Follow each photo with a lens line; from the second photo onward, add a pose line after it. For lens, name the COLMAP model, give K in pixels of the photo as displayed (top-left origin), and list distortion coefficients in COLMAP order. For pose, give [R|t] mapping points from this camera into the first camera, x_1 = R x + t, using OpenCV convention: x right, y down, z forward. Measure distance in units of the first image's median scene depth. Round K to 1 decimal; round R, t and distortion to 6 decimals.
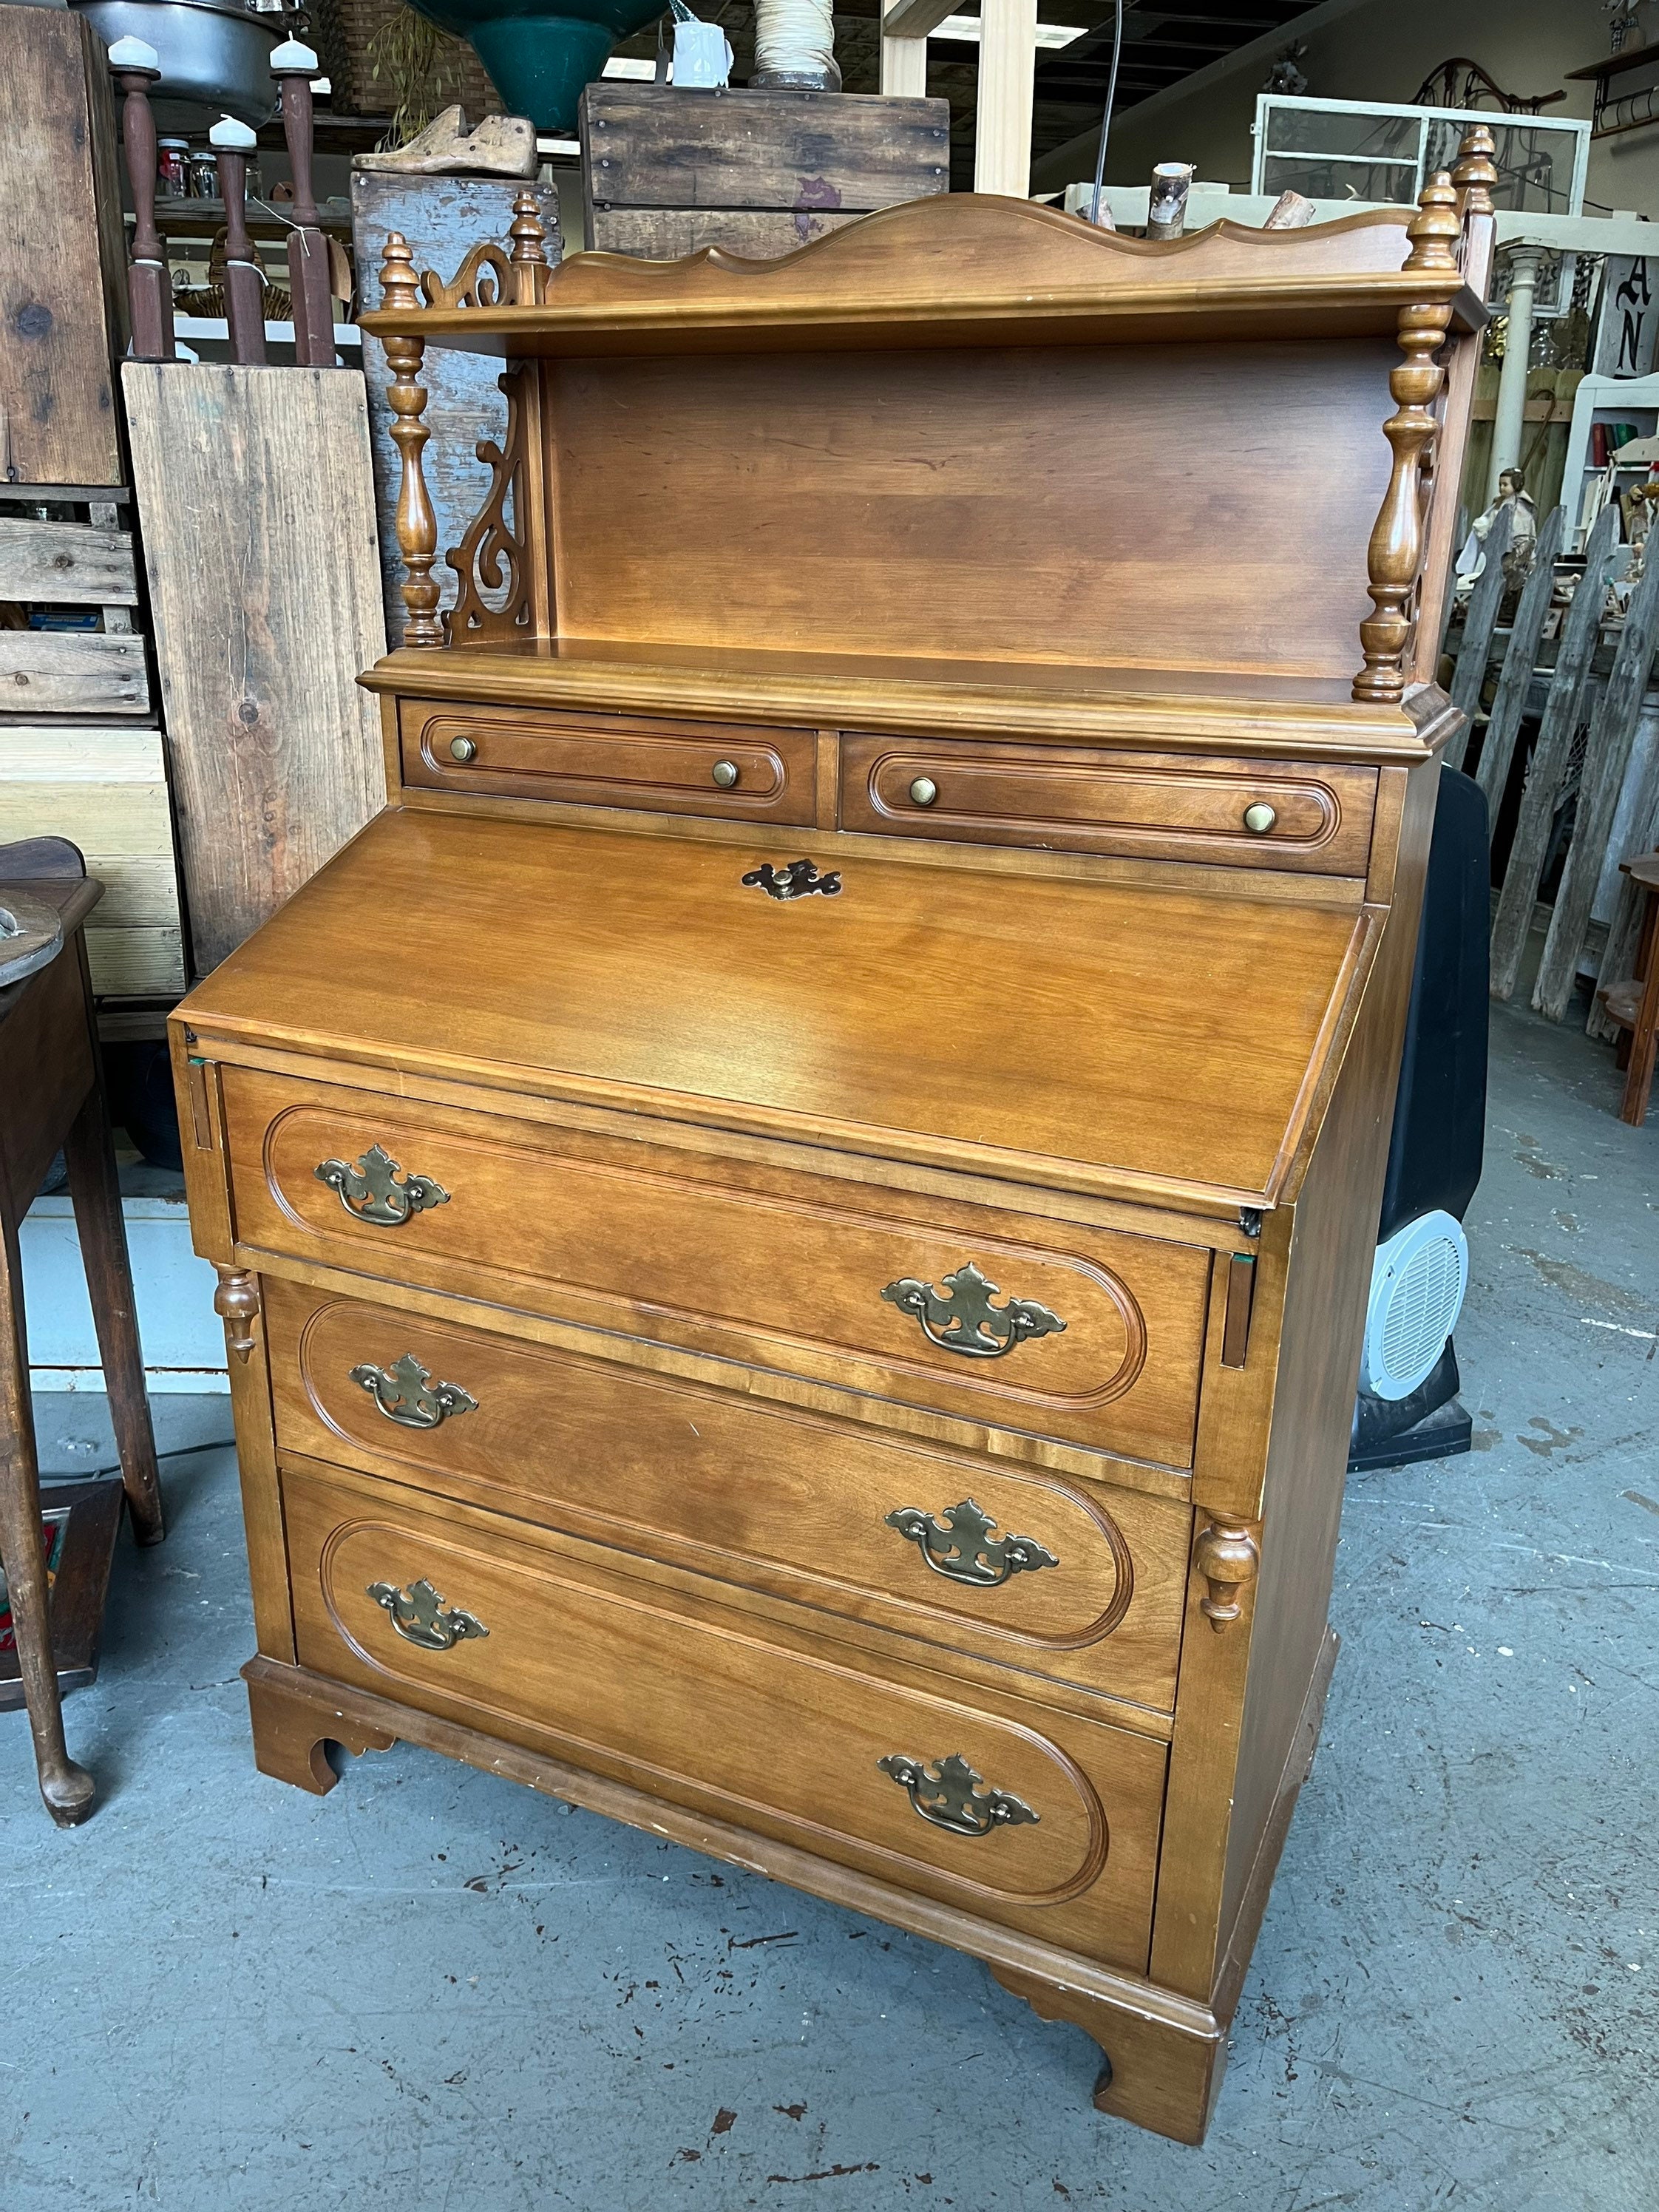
lens RADIAL K [[1638.3, 0, 824.3], [0, 1638.3, 1130.9], [0, 0, 1]] dist [0.077436, -0.097299]
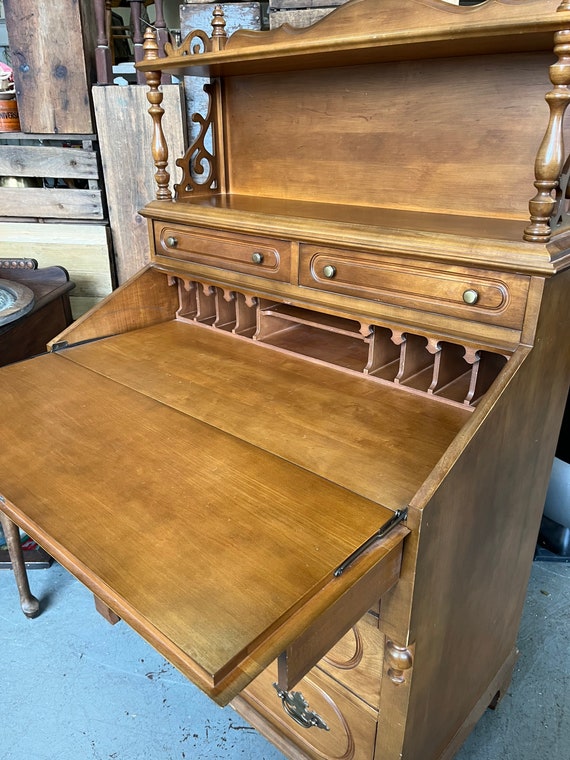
lens RADIAL K [[562.9, 0, 283.2], [0, 562.9, 388.5], [0, 0, 1]] dist [0.077436, -0.097299]
pose [[0.956672, 0.100581, -0.273245, 0.193614], [-0.081070, 0.993345, 0.081810, -0.091552], [0.279655, -0.056114, 0.958459, 0.205262]]
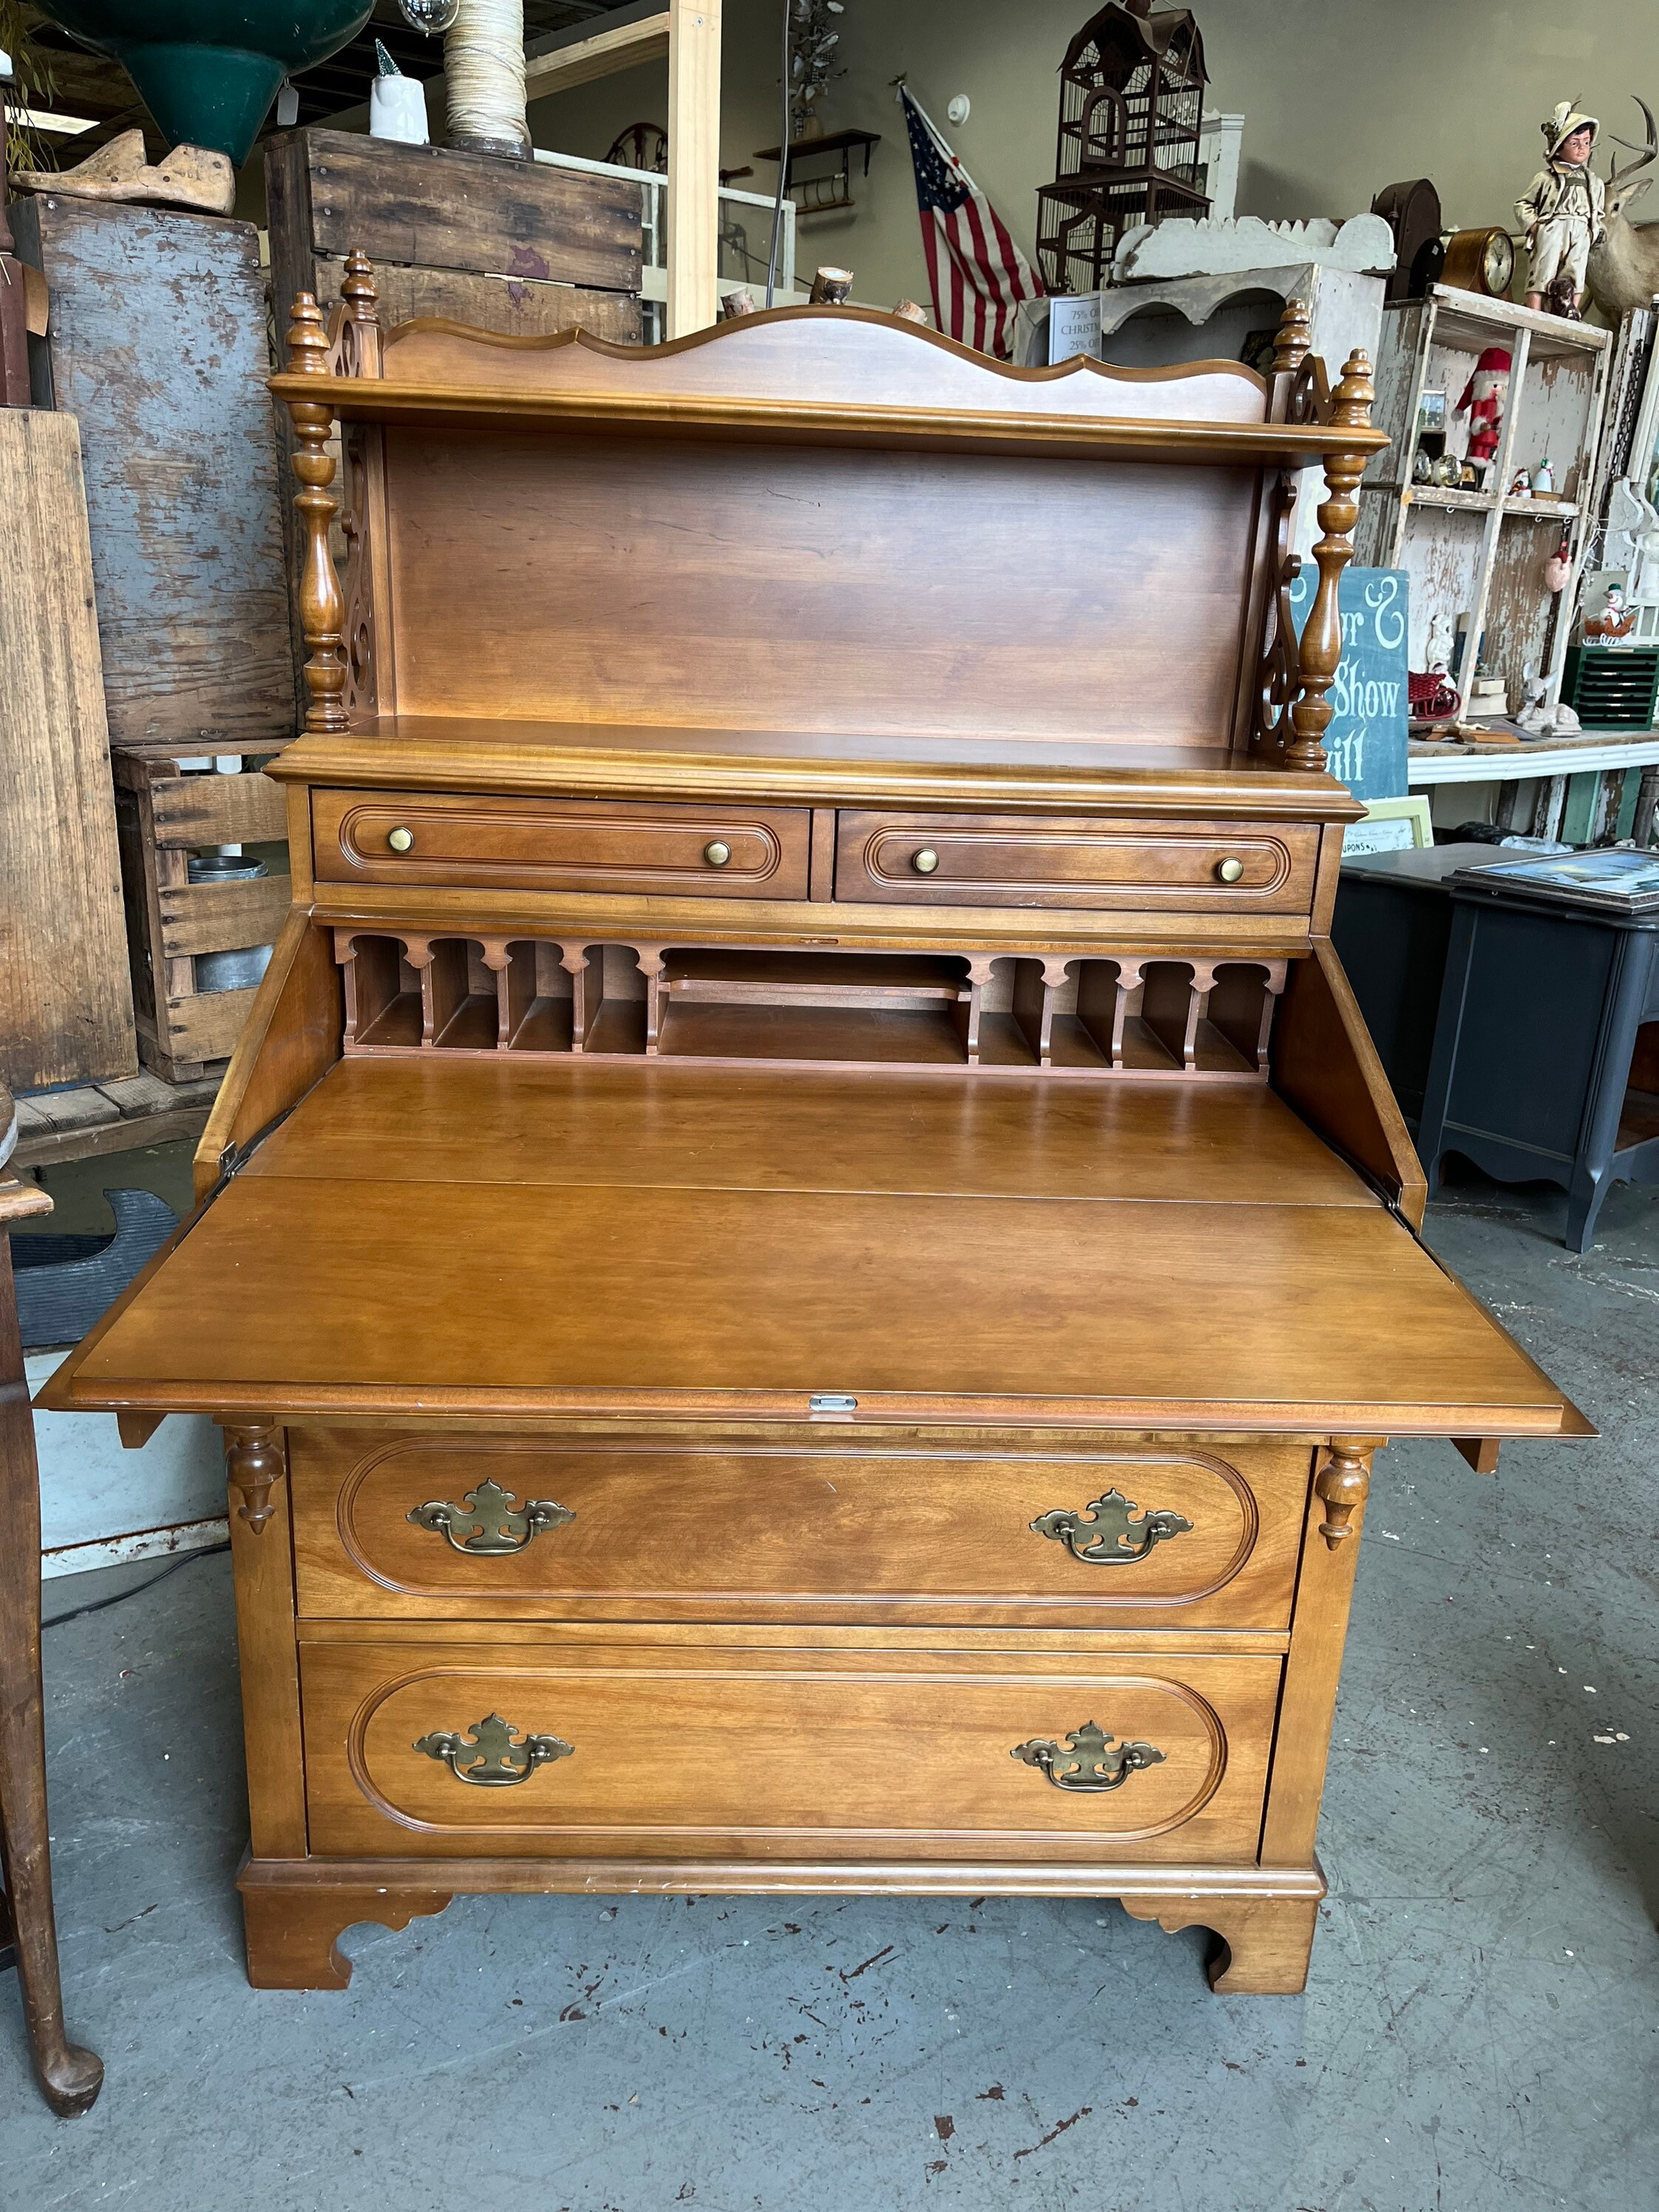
lens RADIAL K [[1649.1, 0, 817.3], [0, 1649.1, 1149.5], [0, 0, 1]] dist [0.082939, -0.113238]
pose [[0.892752, -0.129539, 0.431525, -0.426268], [0.131714, 0.990973, 0.024985, -0.046970], [-0.430866, 0.034533, 0.901755, 0.046214]]
